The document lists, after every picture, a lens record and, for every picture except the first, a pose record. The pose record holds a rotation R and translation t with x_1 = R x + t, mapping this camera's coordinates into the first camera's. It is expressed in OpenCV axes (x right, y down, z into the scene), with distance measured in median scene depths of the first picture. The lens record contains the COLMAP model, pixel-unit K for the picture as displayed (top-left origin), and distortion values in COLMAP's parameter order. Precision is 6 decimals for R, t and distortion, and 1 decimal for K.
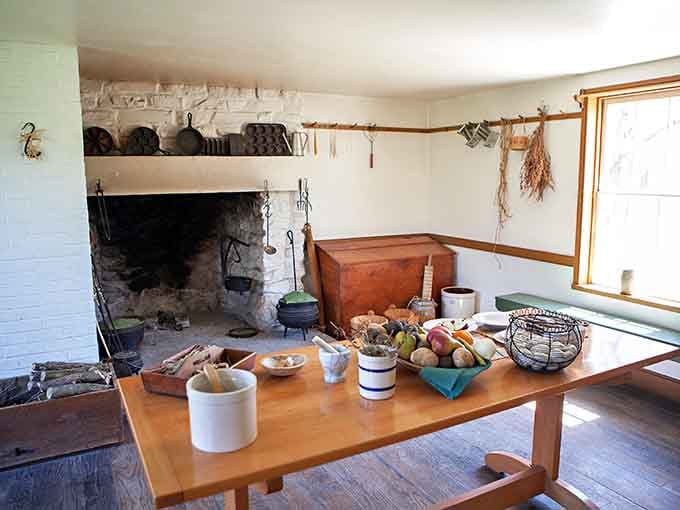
lens RADIAL K [[526.5, 0, 340.0], [0, 526.5, 255.0], [0, 0, 1]] dist [-0.120064, -0.000423]
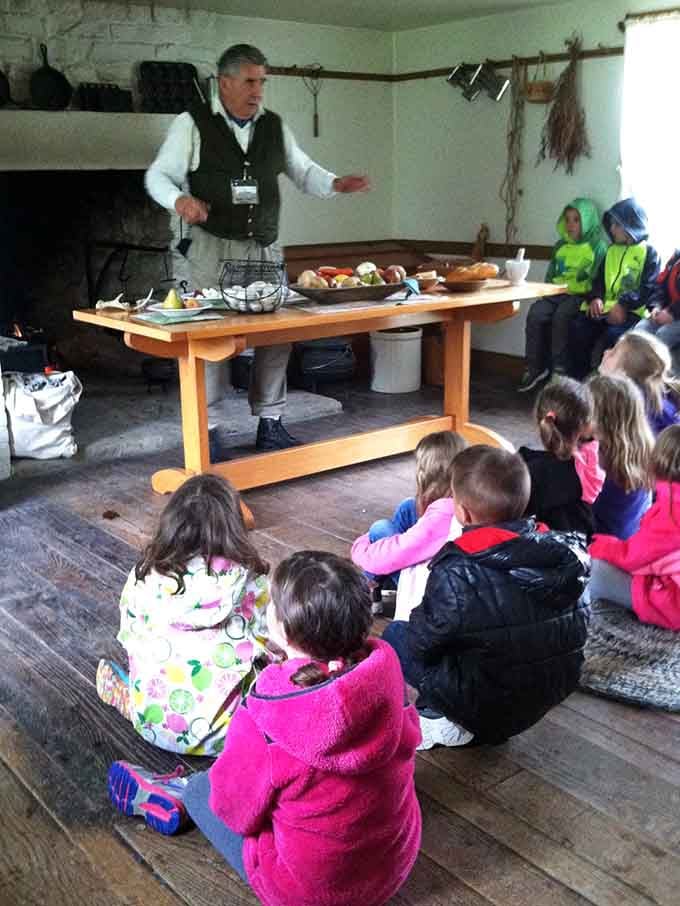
lens RADIAL K [[1016.8, 0, 340.0], [0, 1016.8, 453.0], [0, 0, 1]] dist [0.124752, -0.402061]
pose [[0.985367, -0.050895, 0.162667, -0.165281], [0.032944, 0.993251, 0.111205, 0.100864], [-0.167229, -0.104219, 0.980394, -0.358048]]
